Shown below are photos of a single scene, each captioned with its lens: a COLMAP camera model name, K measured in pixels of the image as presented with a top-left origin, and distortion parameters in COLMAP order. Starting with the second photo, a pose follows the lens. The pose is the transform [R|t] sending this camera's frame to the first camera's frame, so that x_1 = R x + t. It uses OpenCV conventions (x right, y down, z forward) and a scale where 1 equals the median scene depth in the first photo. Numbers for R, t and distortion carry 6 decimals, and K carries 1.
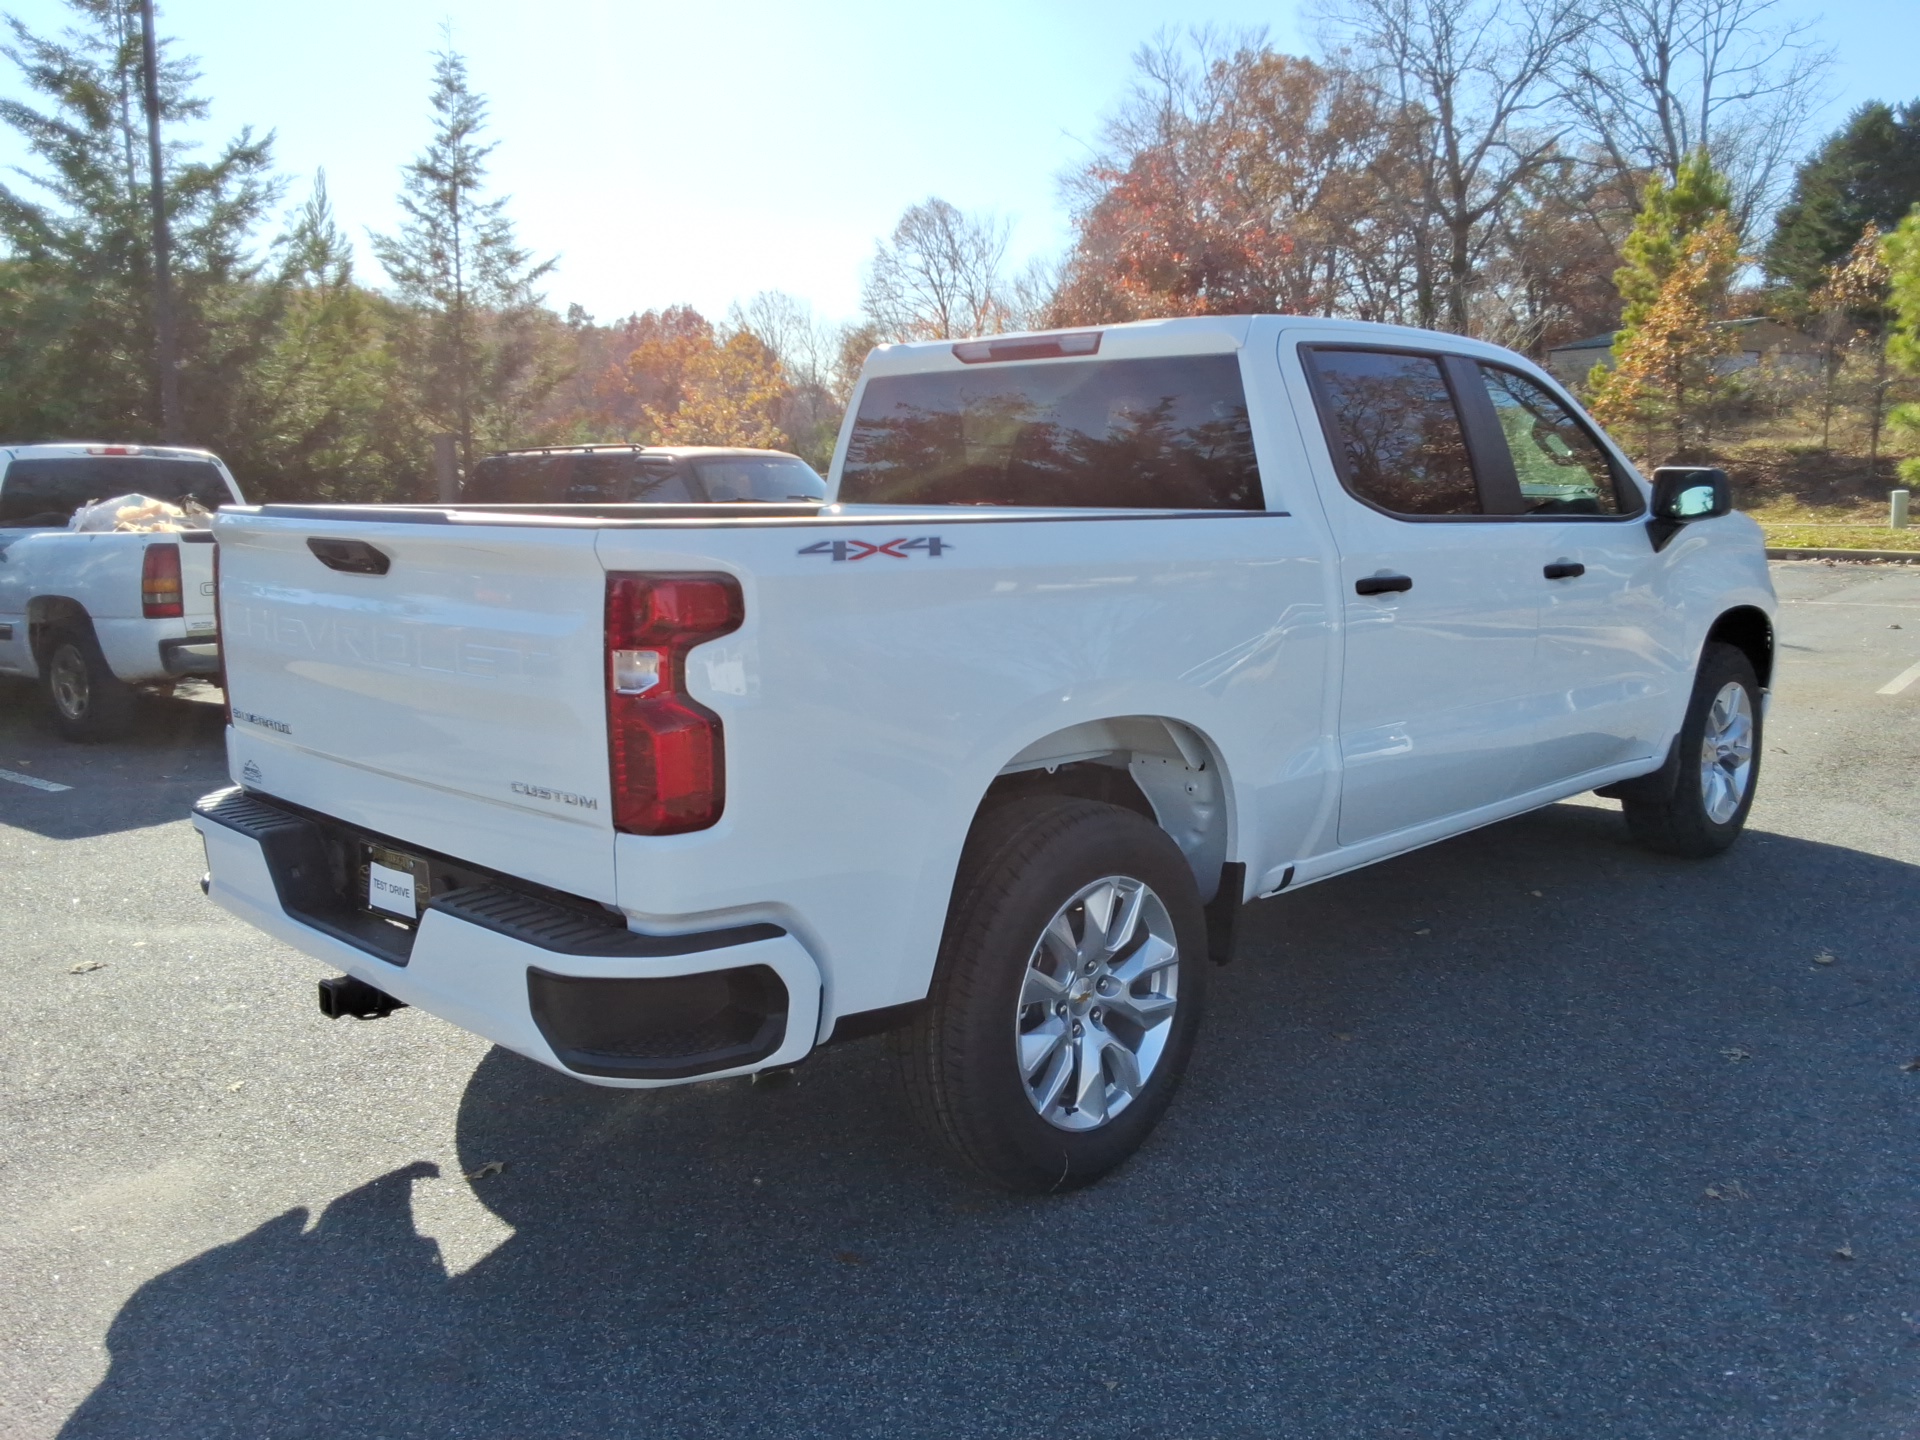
lens RADIAL K [[1549.1, 0, 971.6], [0, 1549.1, 713.2], [0, 0, 1]] dist [0.092336, -0.135545]
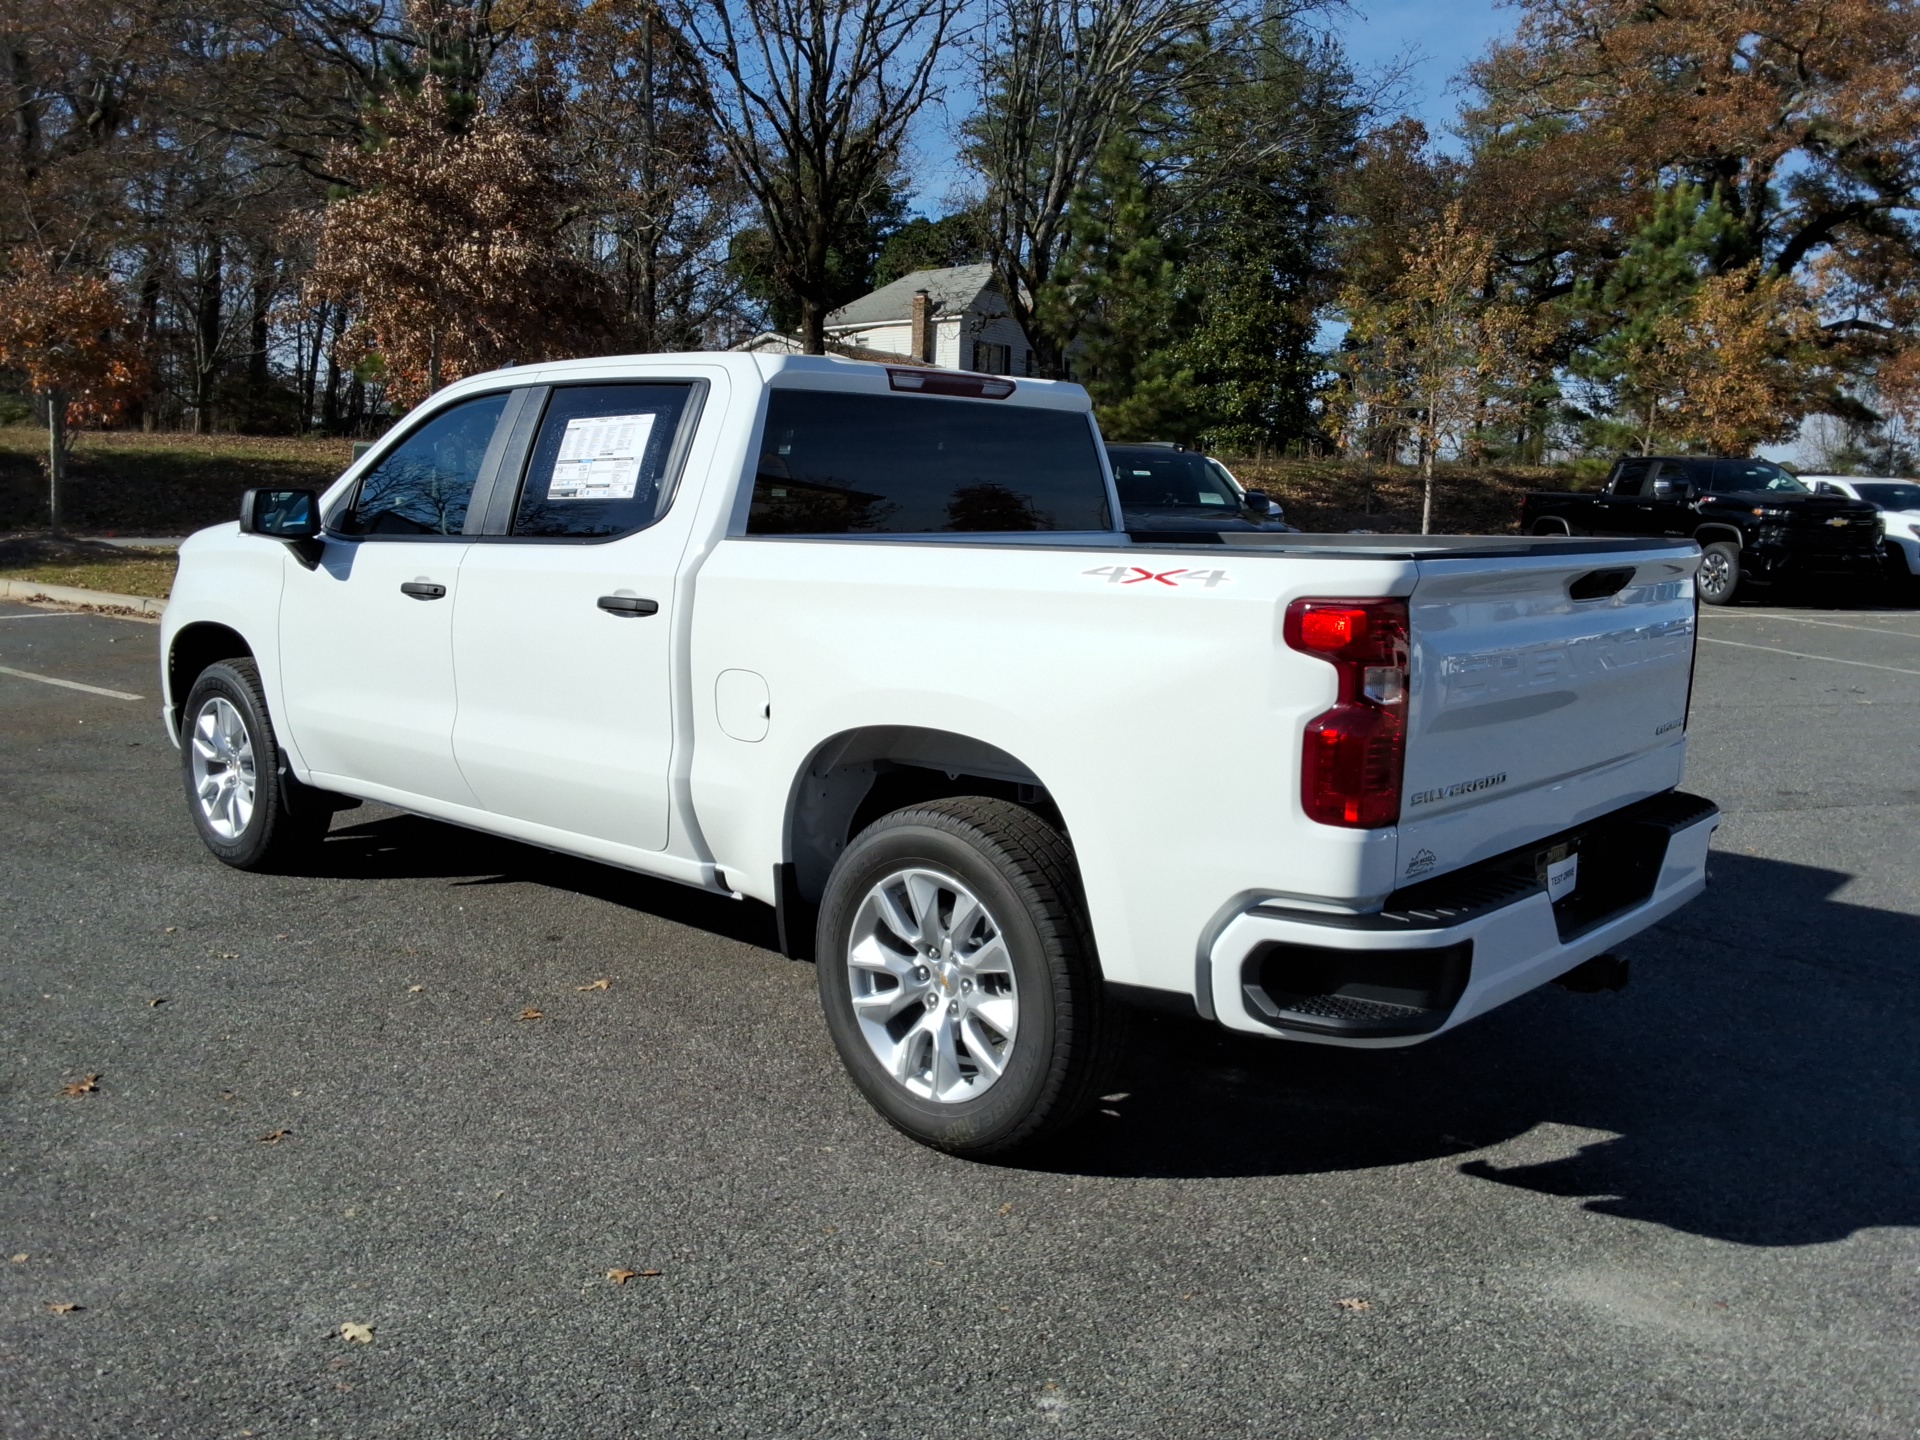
lens RADIAL K [[1554.4, 0, 973.0], [0, 1554.4, 715.4], [0, 0, 1]] dist [0.128385, -0.207123]
pose [[-0.055236, -0.134935, 0.989314, -0.316727], [0.134964, 0.980724, 0.141299, -0.047916], [-0.989310, 0.141326, -0.035960, 0.314451]]
